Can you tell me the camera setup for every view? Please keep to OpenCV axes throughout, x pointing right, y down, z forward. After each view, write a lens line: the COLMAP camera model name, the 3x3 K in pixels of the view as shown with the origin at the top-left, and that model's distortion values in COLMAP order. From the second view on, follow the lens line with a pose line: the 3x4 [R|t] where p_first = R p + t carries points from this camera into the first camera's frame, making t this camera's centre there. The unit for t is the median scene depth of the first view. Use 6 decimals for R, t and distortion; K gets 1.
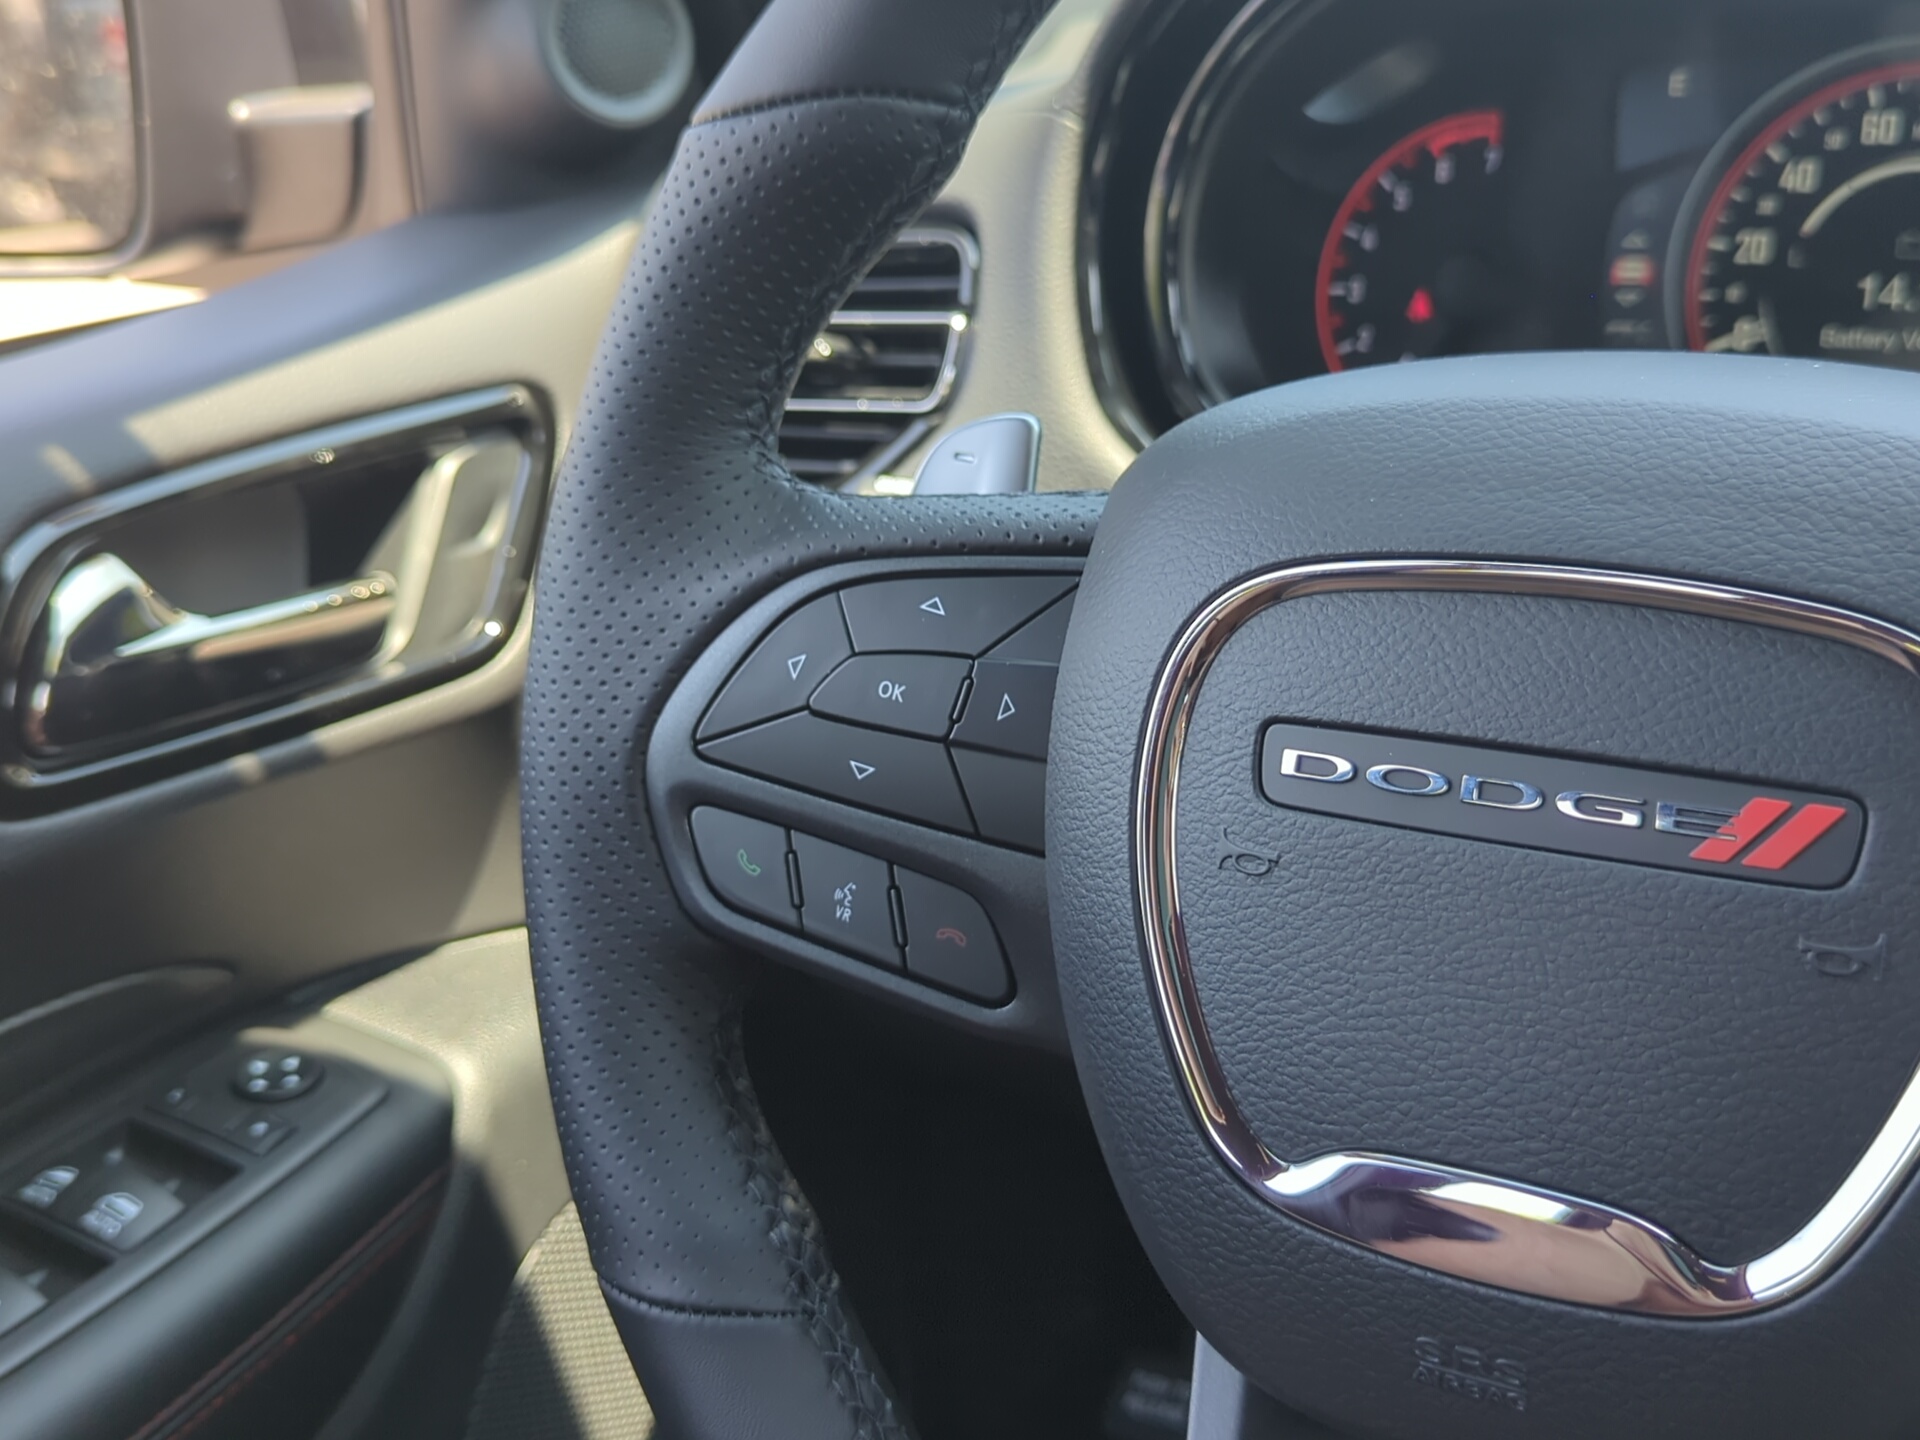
lens RADIAL K [[2227.8, 0, 986.2], [0, 2227.8, 670.2], [0, 0, 1]] dist [0.036015, -0.078248]
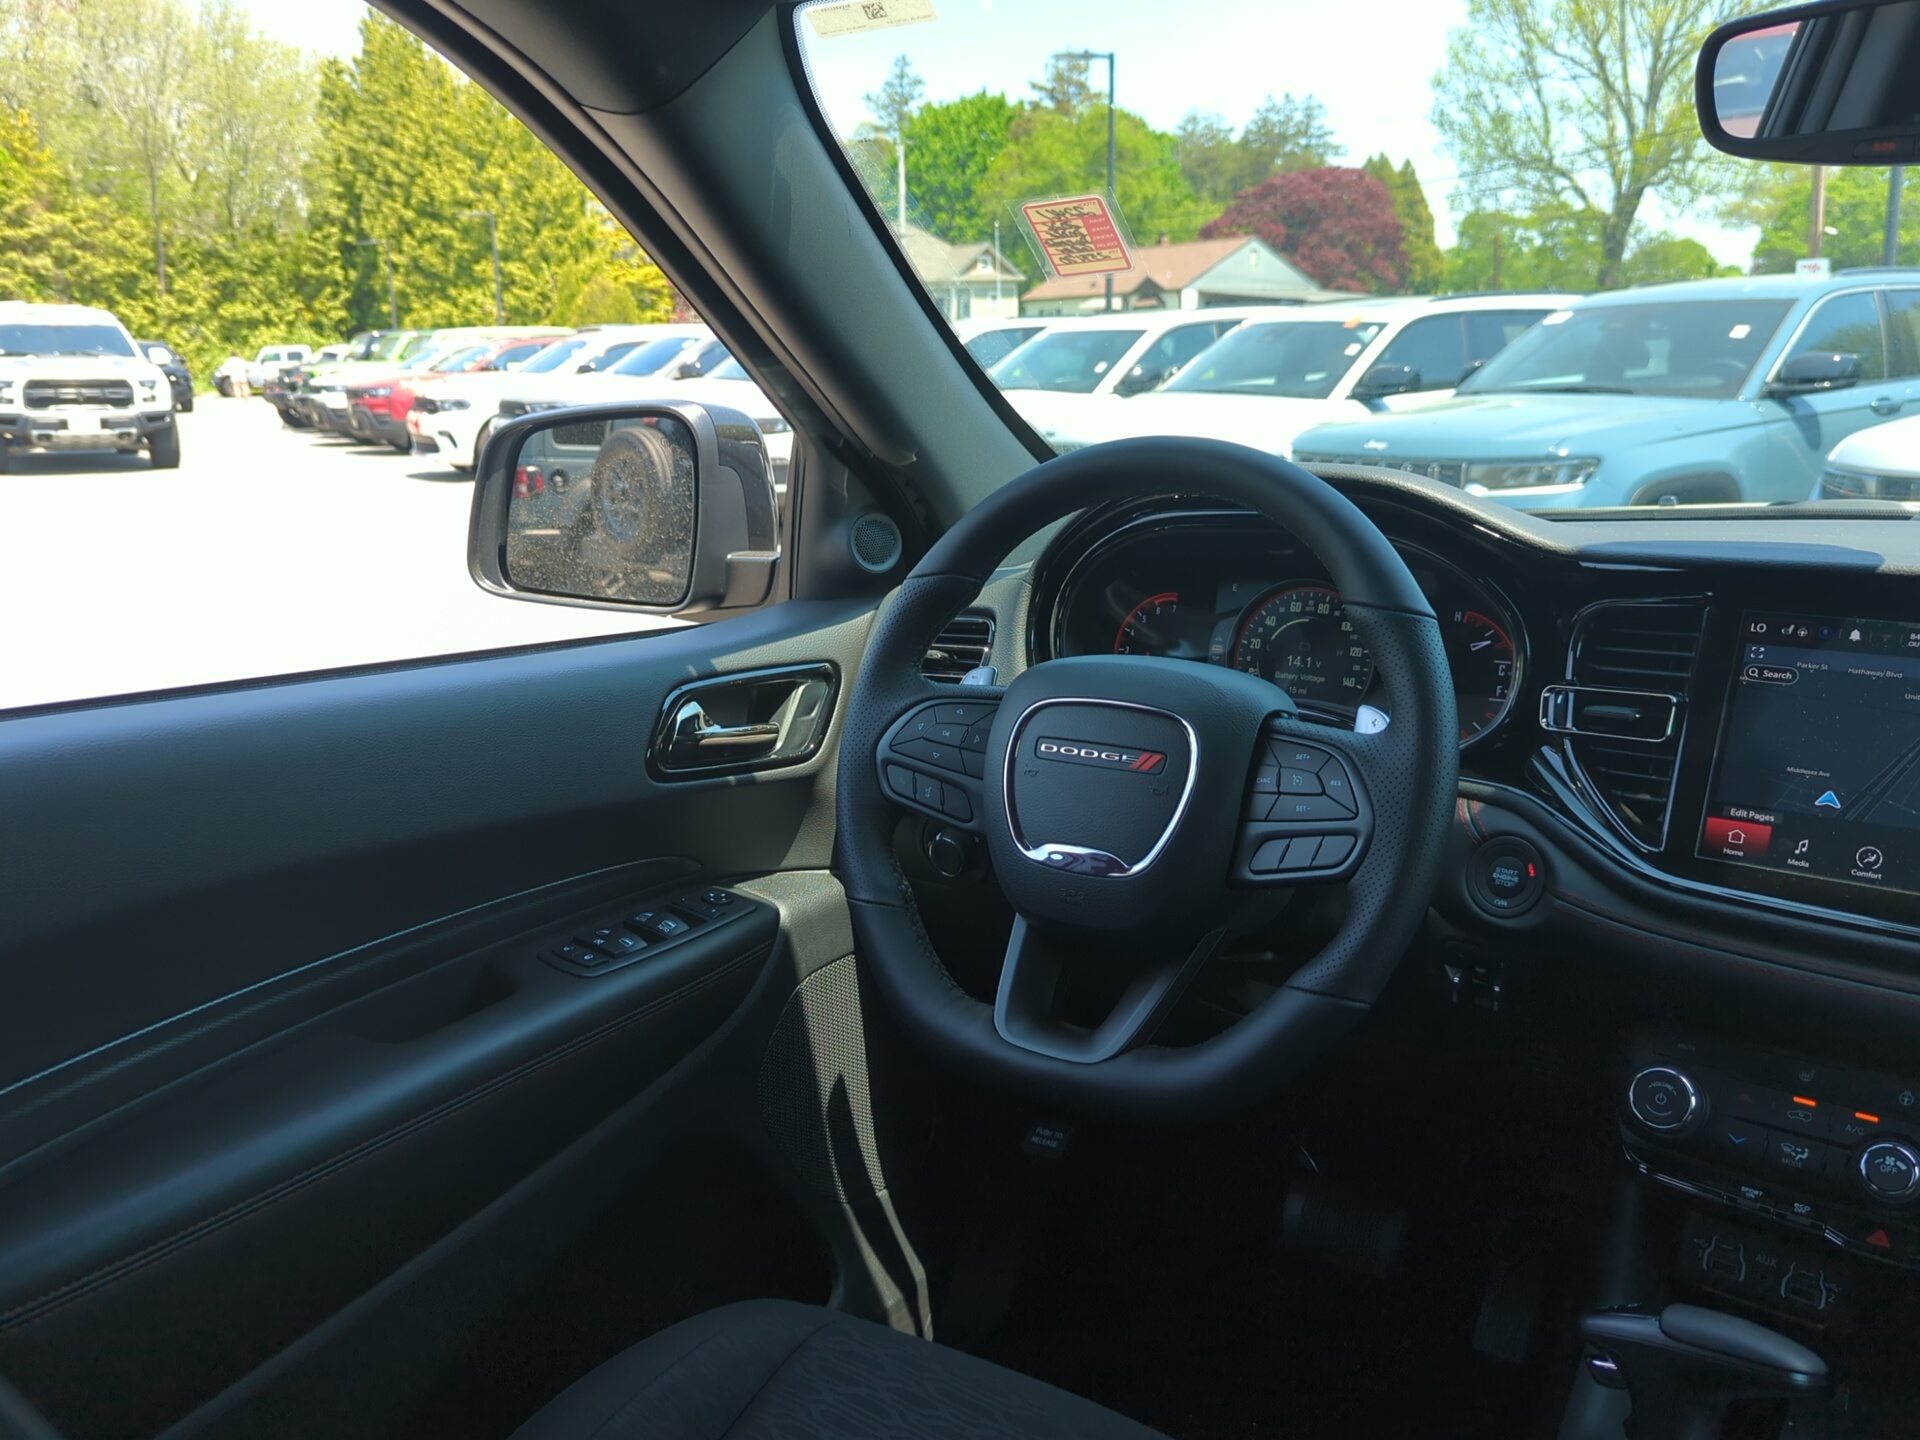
lens RADIAL K [[1562.9, 0, 980.3], [0, 1562.9, 697.3], [0, 0, 1]] dist [0.033391, -0.009470]
pose [[0.995380, 0.078910, -0.054696, 0.102784], [-0.086609, 0.983832, -0.156759, 0.240236], [0.041441, 0.160771, 0.986121, -1.059313]]
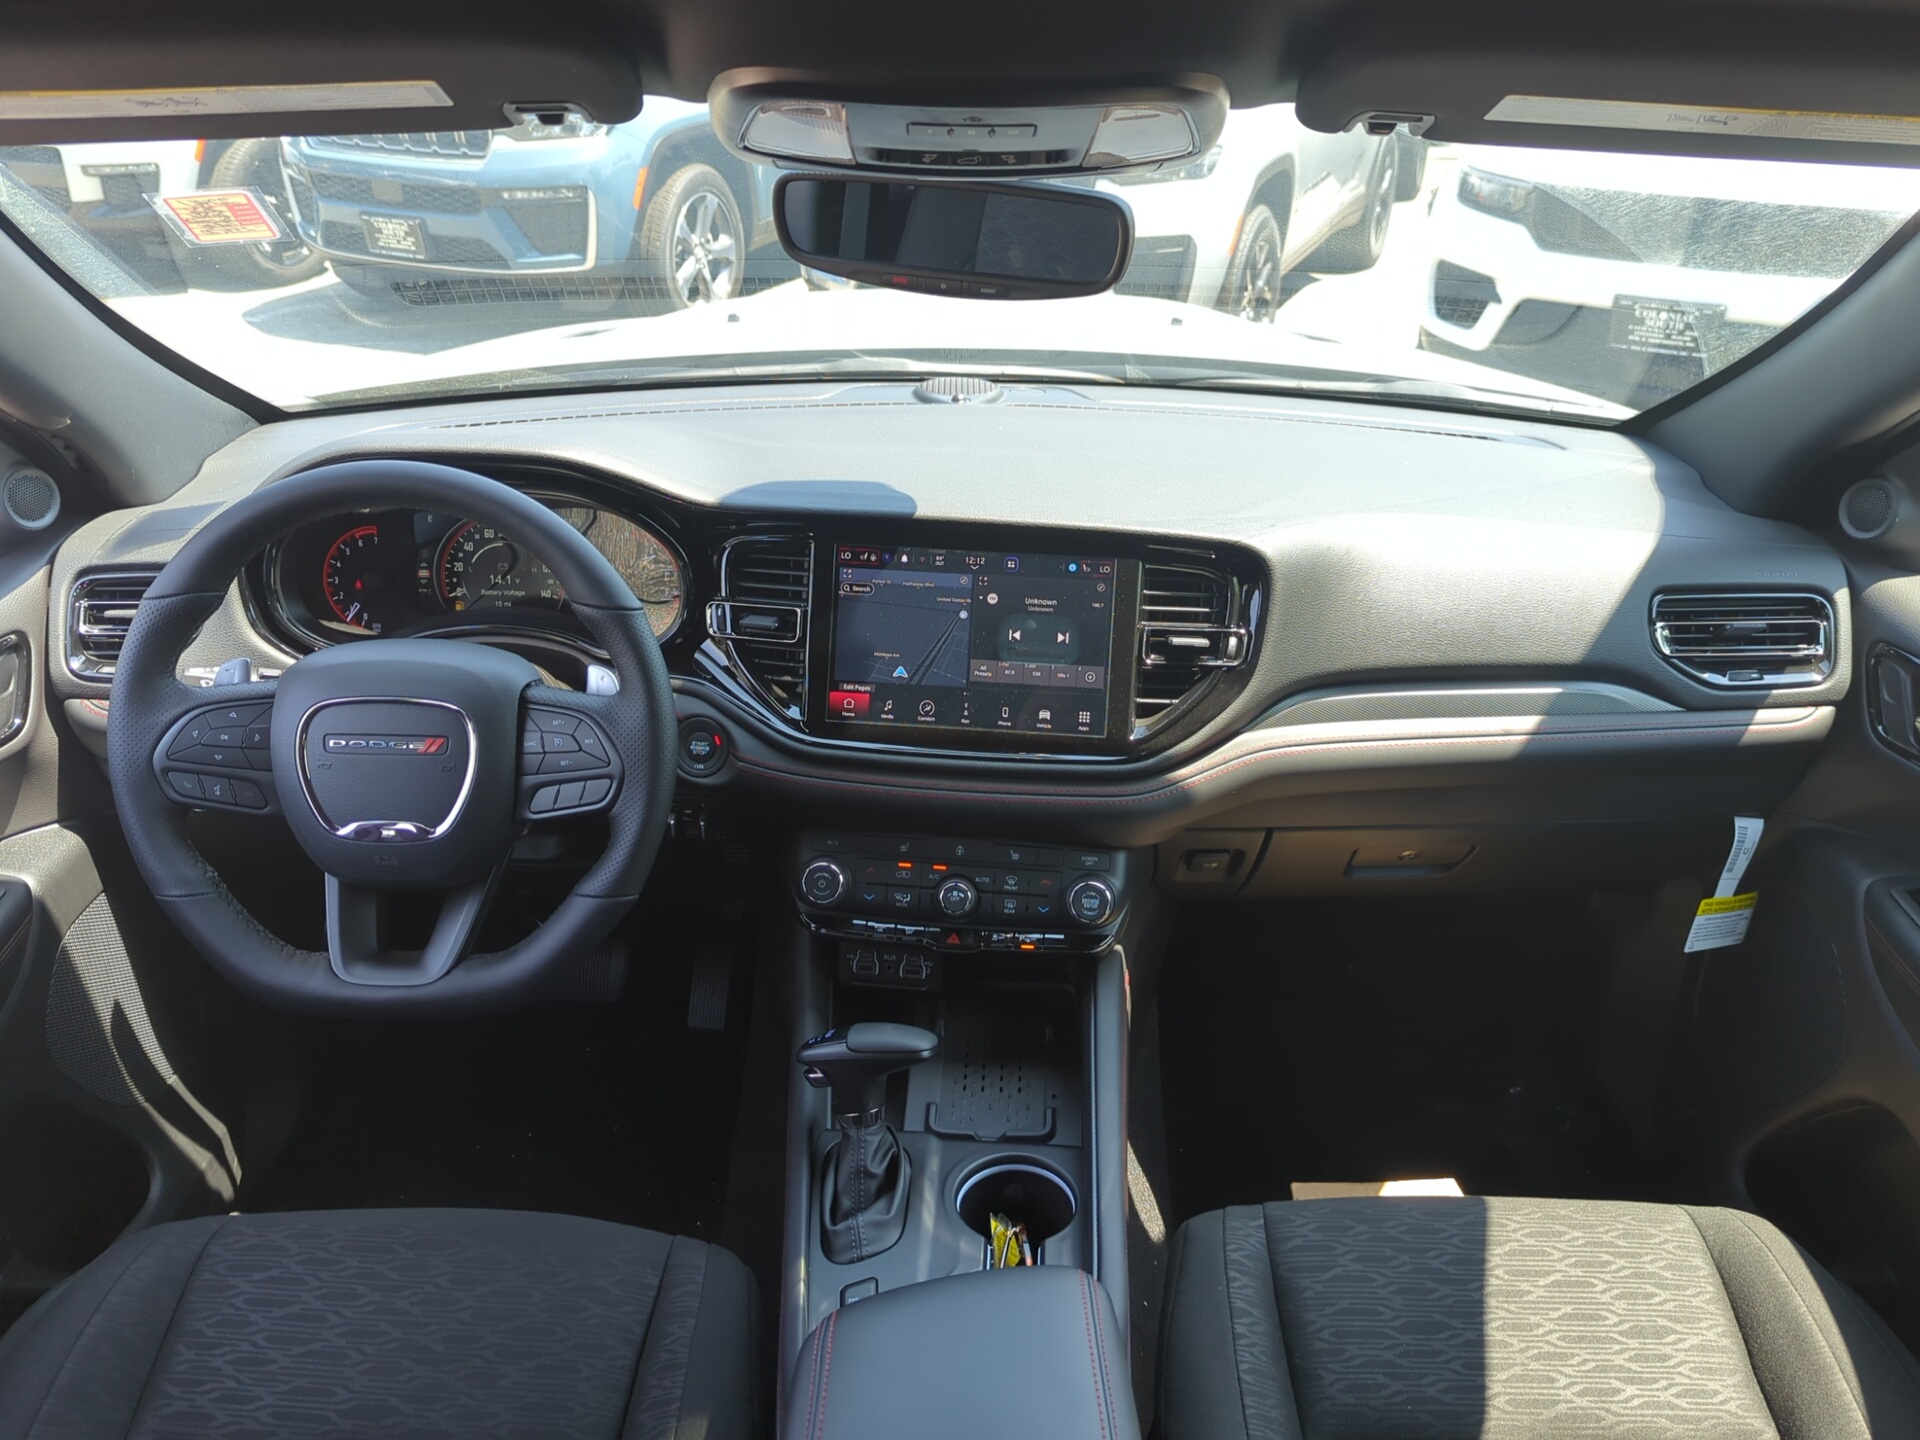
lens RADIAL K [[1560.6, 0, 980.9], [0, 1560.6, 692.9], [0, 0, 1]] dist [0.079503, -0.087187]
pose [[0.861415, -0.124720, 0.492351, -0.186703], [0.092012, 0.991662, 0.090220, -0.144282], [-0.499498, -0.032414, 0.865708, -1.548229]]
